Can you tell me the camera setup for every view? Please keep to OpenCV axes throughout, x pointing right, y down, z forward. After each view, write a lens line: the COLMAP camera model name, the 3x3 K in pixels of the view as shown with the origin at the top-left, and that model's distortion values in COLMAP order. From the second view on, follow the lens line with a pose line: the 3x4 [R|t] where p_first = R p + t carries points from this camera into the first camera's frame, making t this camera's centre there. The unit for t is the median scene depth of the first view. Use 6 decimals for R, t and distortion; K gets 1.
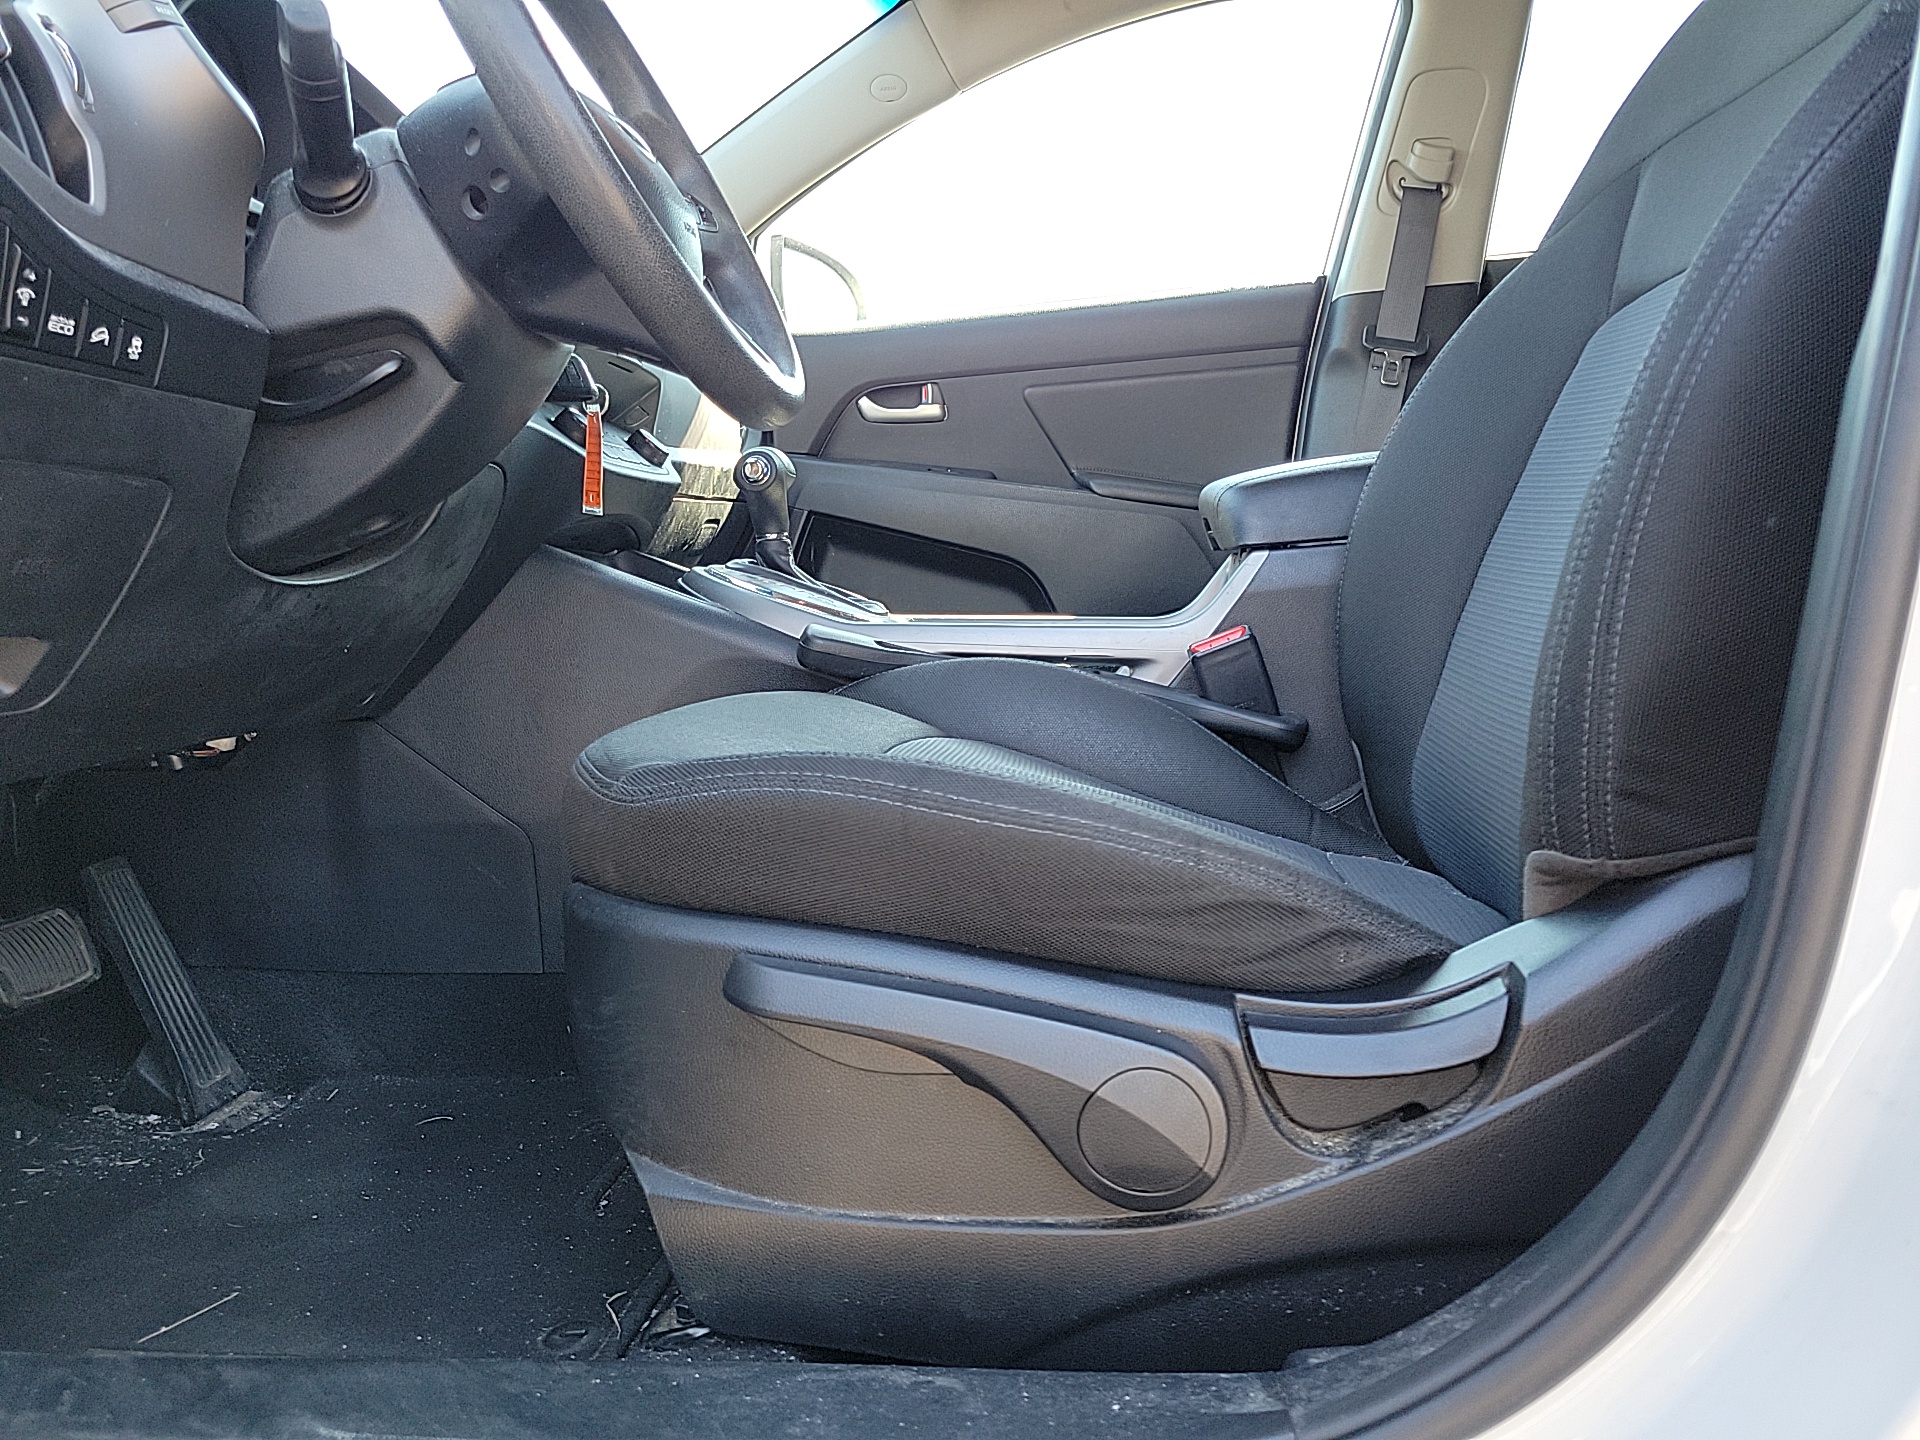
lens RADIAL K [[1458.6, 0, 941.6], [0, 1458.6, 757.4], [0, 0, 1]] dist [0.044205, -0.036143]
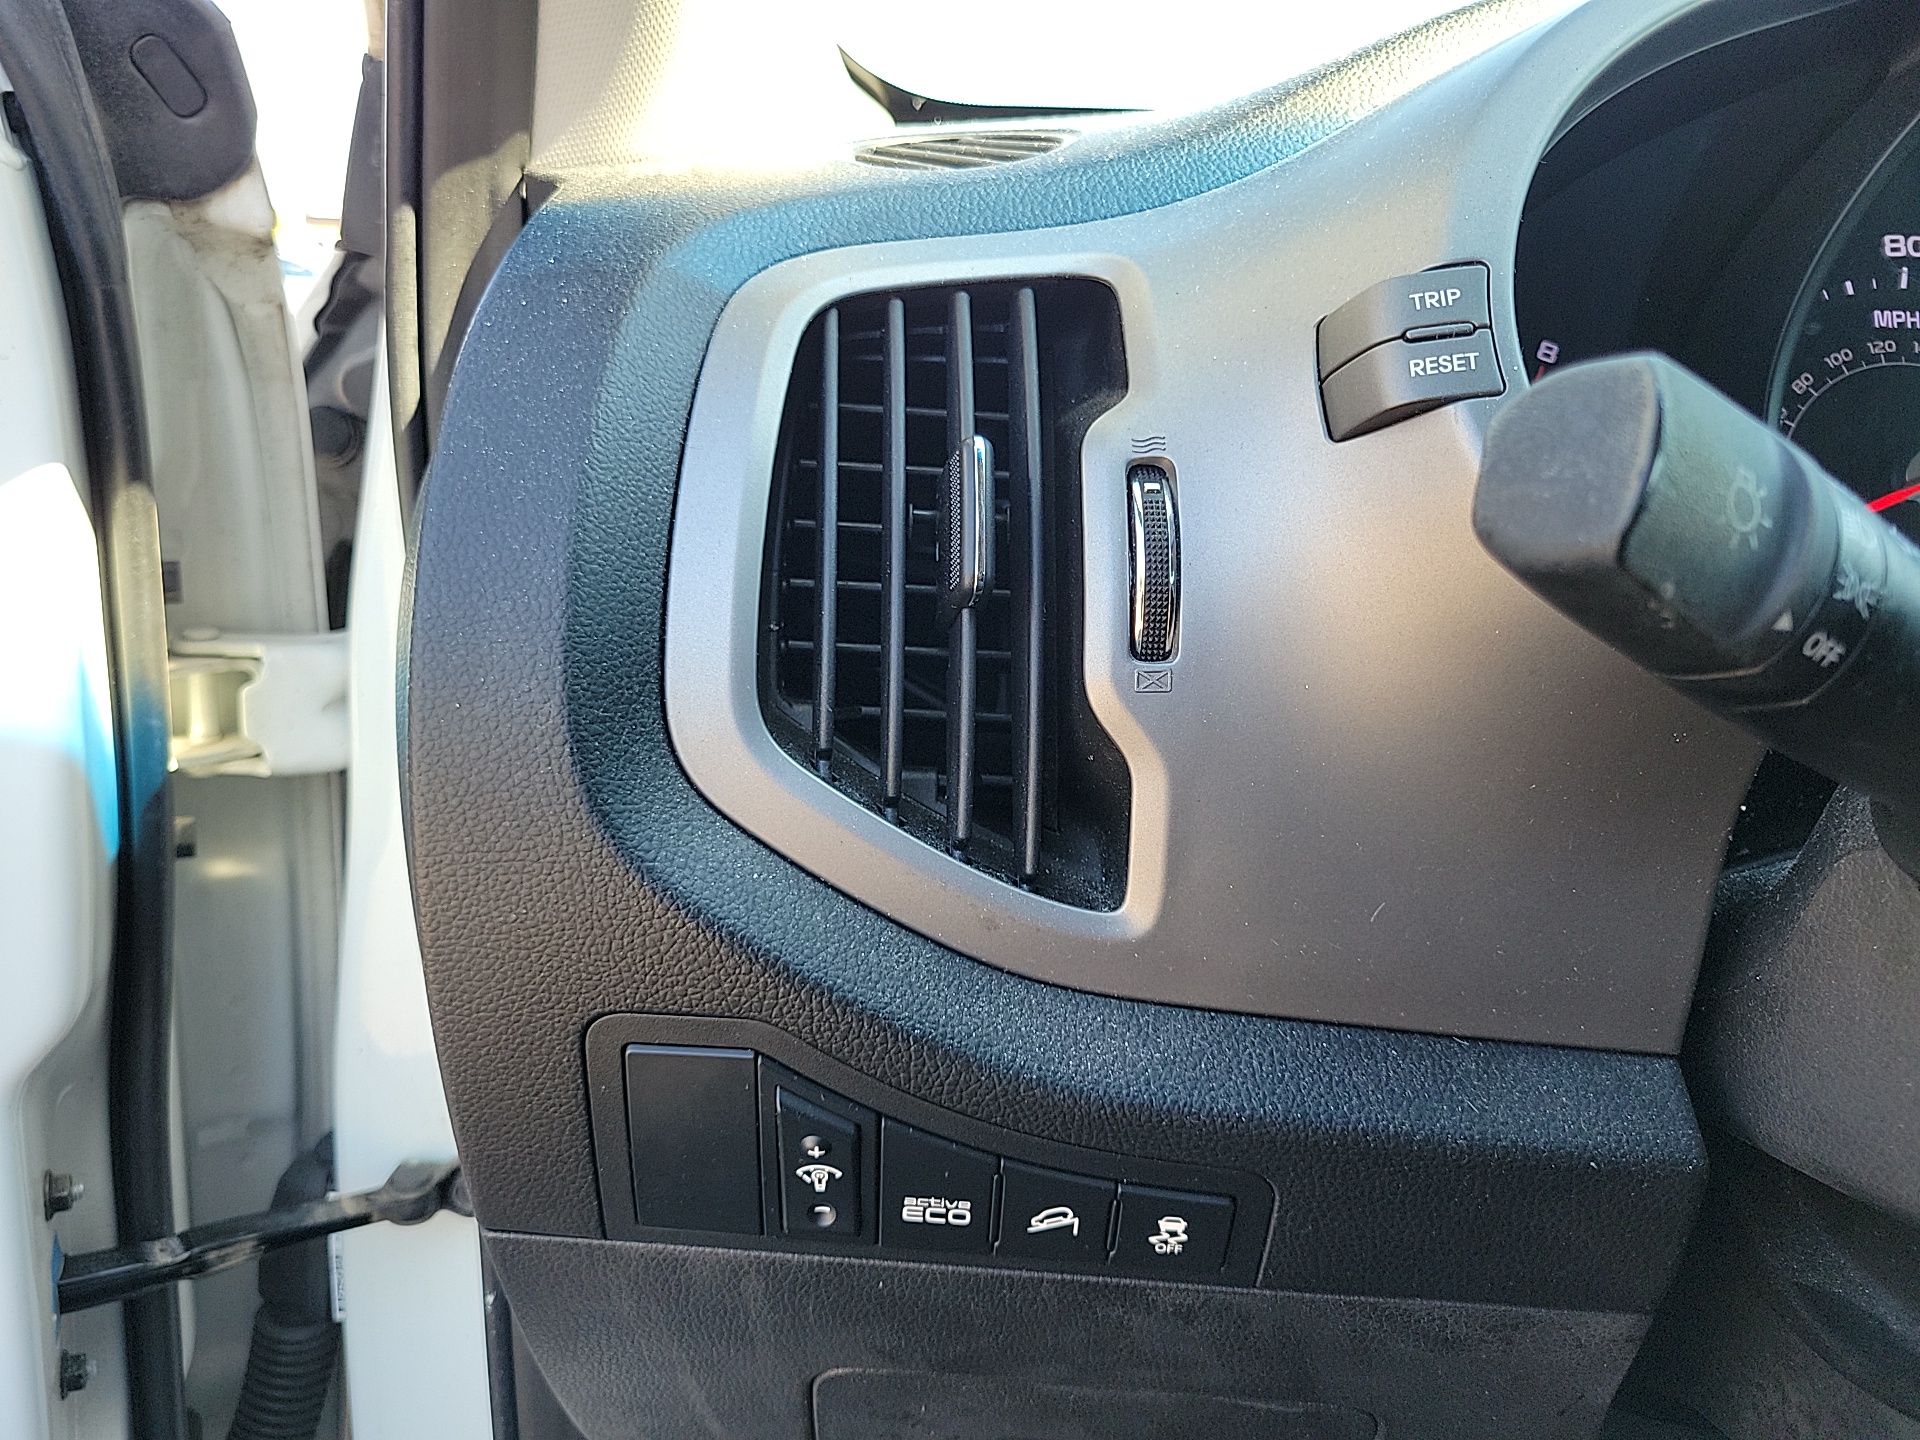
lens RADIAL K [[1458.6, 0, 961.2], [0, 1458.6, 708.6], [0, 0, 1]] dist [0.044205, -0.036143]
pose [[0.131771, 0.278839, -0.951254, -0.086727], [-0.126157, 0.956536, 0.262912, -0.211971], [0.983220, 0.085363, 0.161222, 0.356892]]
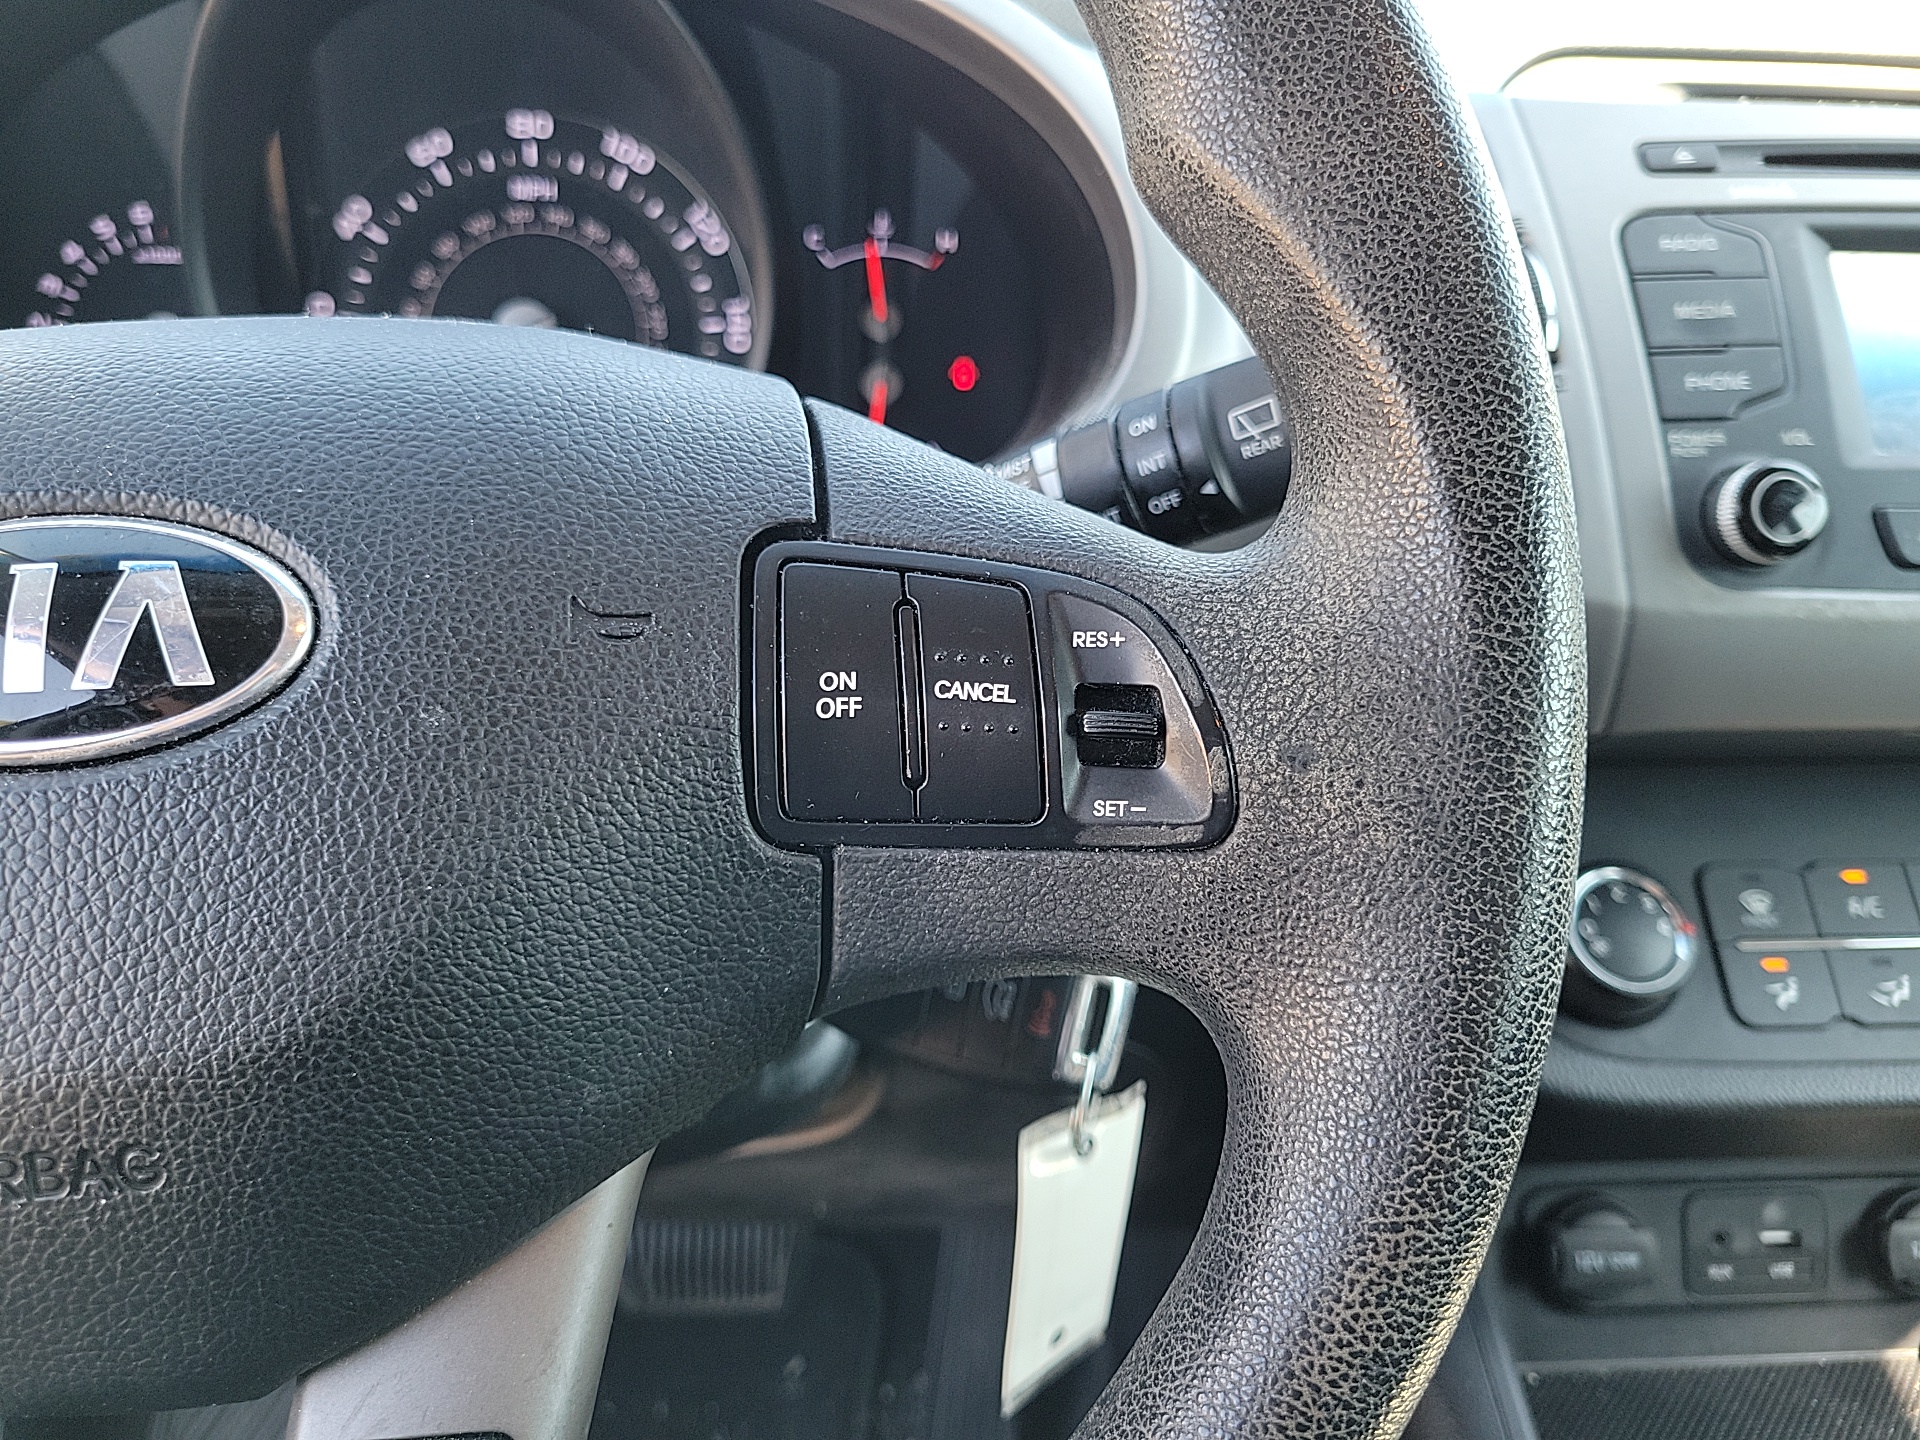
lens RADIAL K [[1458.6, 0, 938.8], [0, 1458.6, 719.5], [0, 0, 1]] dist [0.044205, -0.036143]
pose [[0.159177, 0.414178, -0.896169, -0.009436], [-0.127795, 0.908750, 0.397294, -0.256193], [0.978944, 0.051286, 0.197582, 0.555349]]
